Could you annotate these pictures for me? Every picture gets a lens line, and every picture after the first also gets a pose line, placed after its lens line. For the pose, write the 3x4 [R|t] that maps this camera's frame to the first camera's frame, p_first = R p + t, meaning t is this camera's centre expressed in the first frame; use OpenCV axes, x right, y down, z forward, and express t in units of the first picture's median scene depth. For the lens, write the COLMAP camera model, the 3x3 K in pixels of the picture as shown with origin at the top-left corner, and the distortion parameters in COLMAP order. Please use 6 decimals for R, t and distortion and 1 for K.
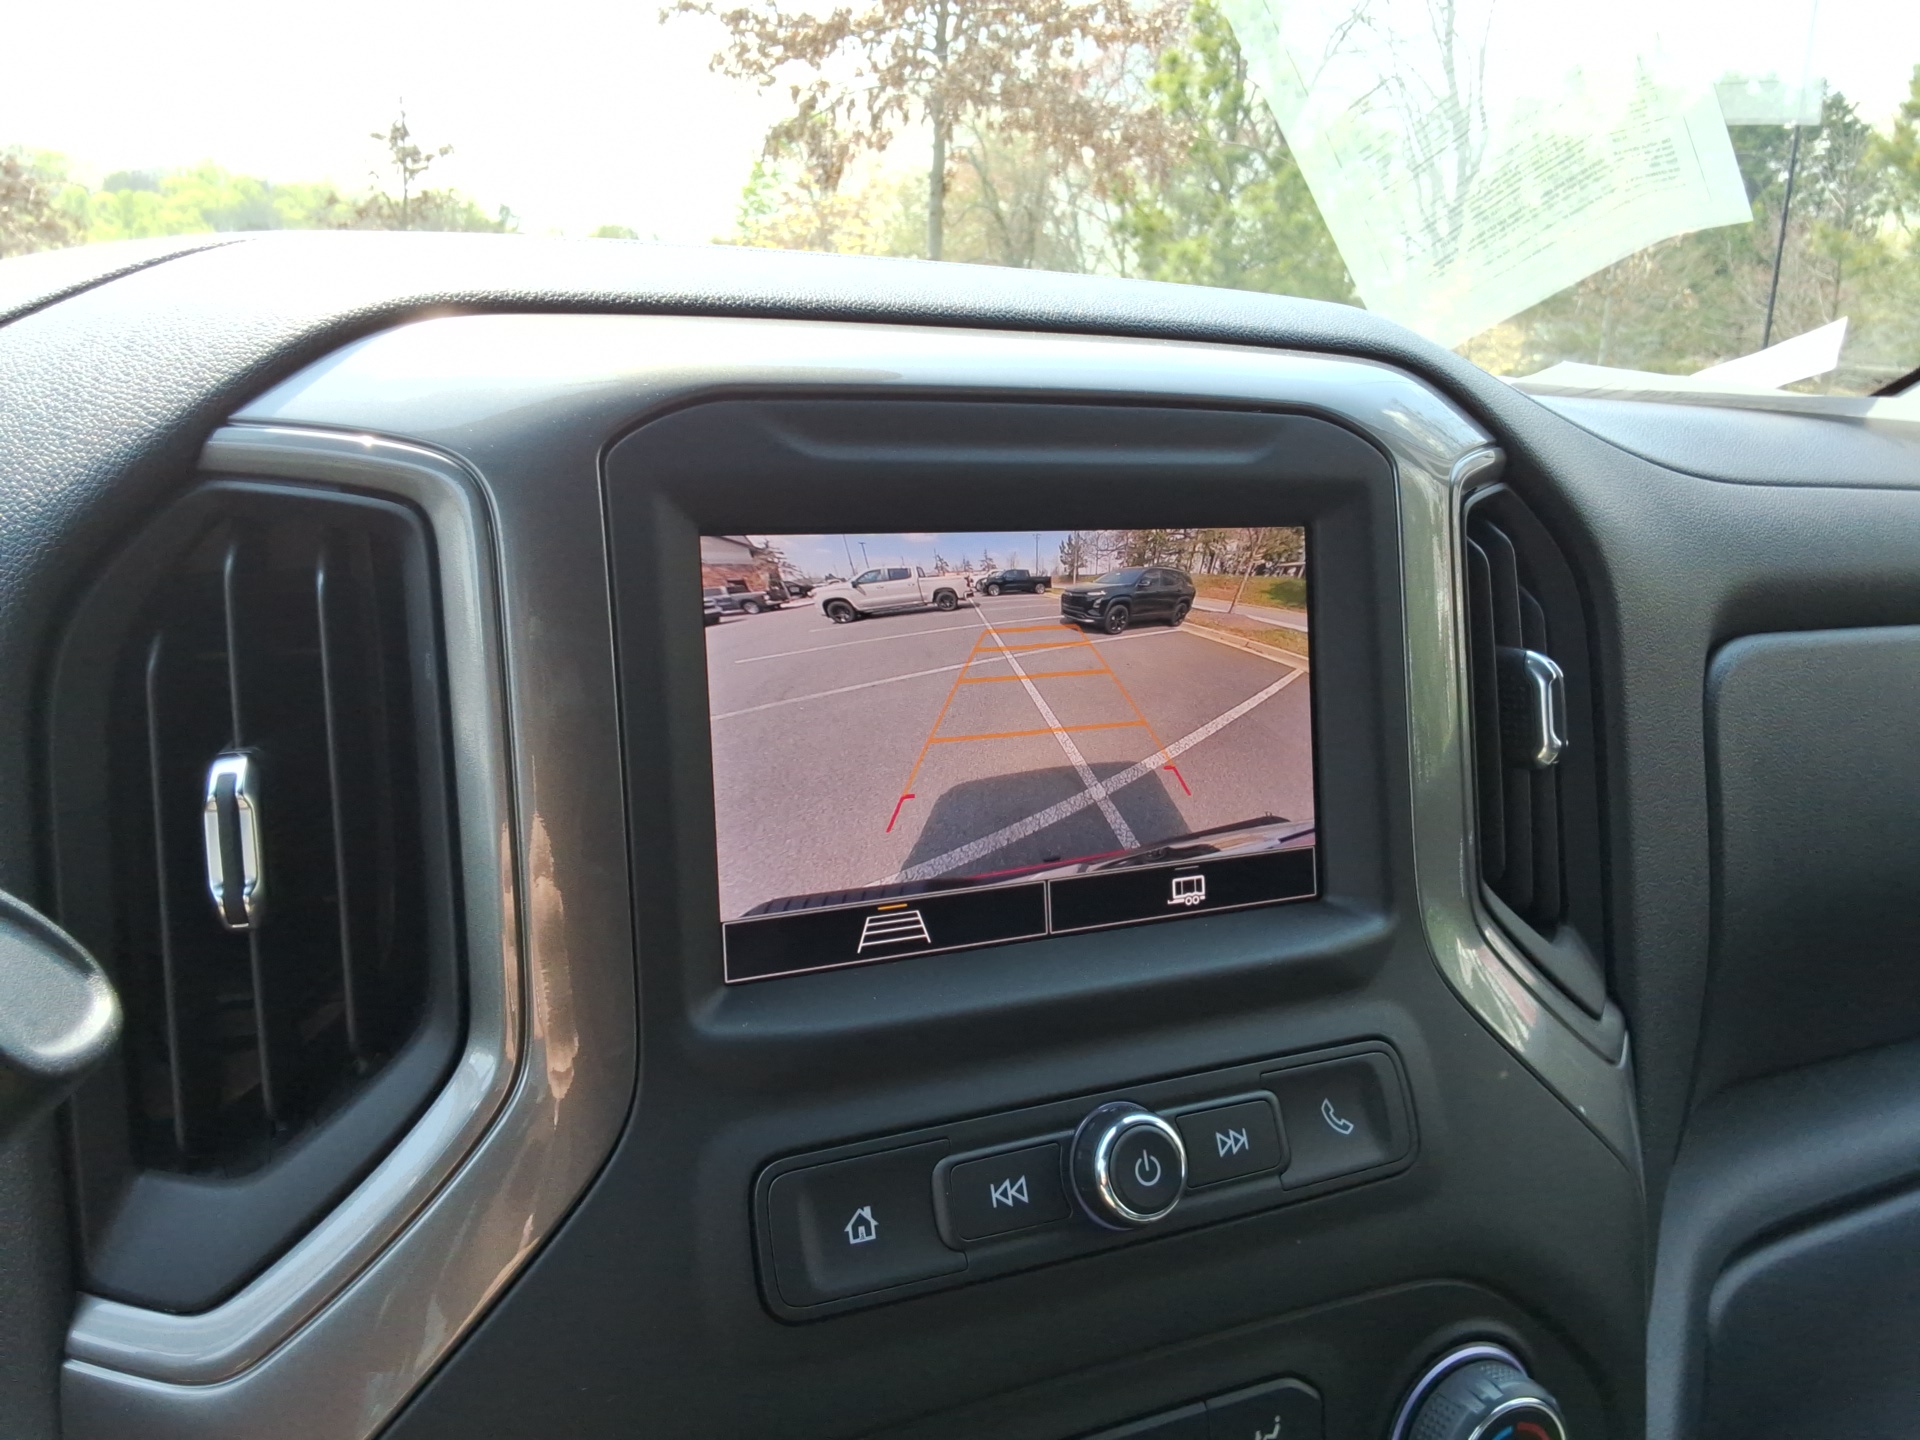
lens RADIAL K [[1539.3, 0, 977.8], [0, 1539.3, 715.9], [0, 0, 1]] dist [0.096322, -0.153870]
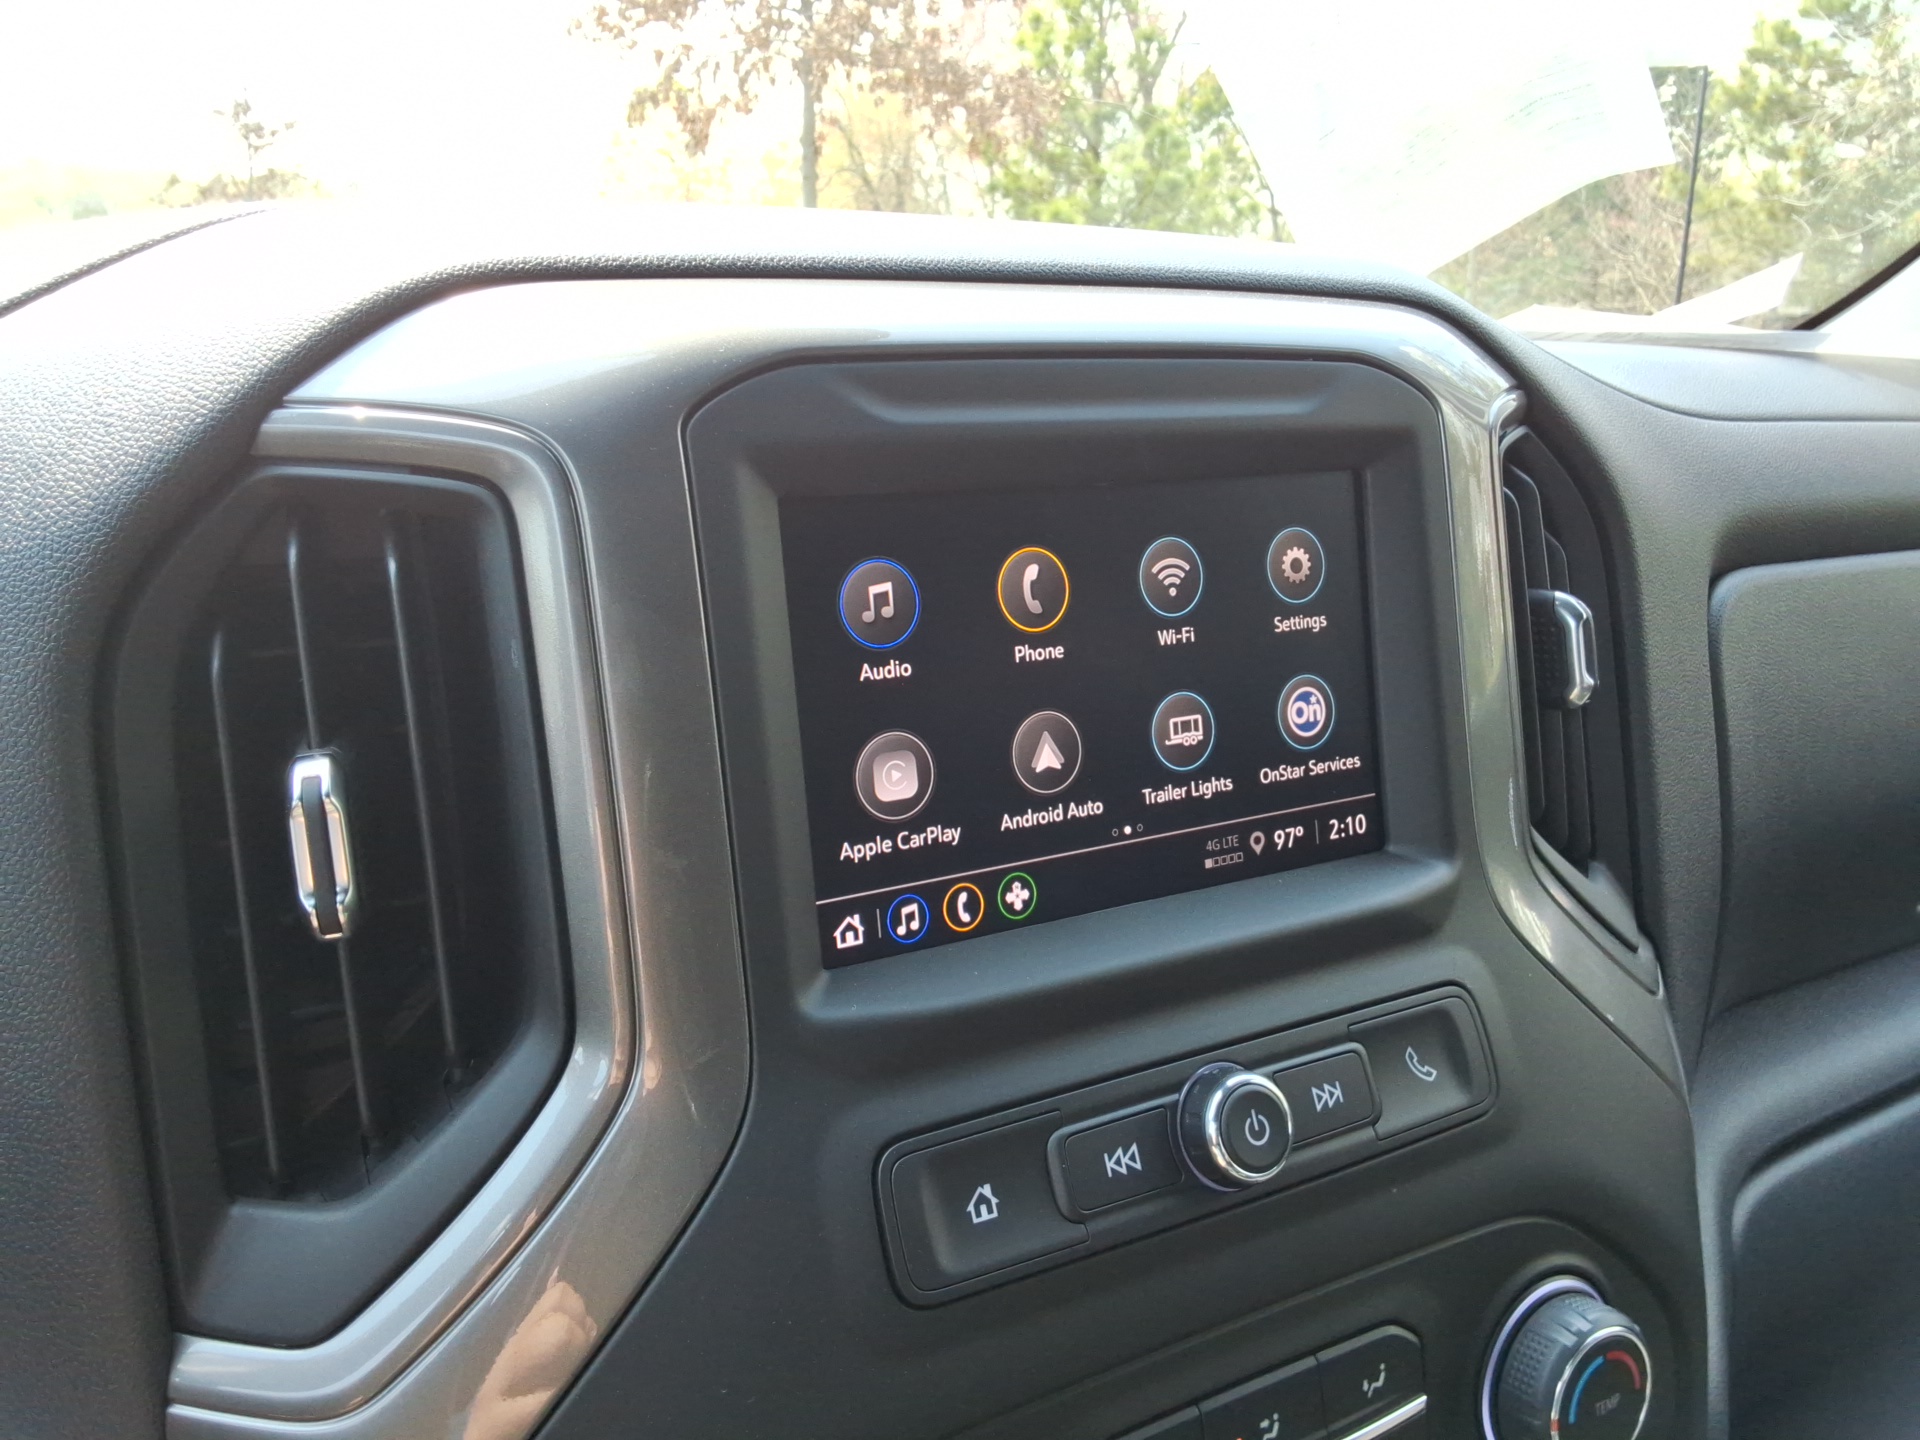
lens RADIAL K [[1539.3, 0, 975.6], [0, 1539.3, 717.5], [0, 0, 1]] dist [0.096322, -0.153870]
pose [[0.996592, -0.046777, 0.067950, -0.108044], [0.045259, 0.998694, 0.023713, -0.002120], [-0.068970, -0.020557, 0.997407, 0.022771]]
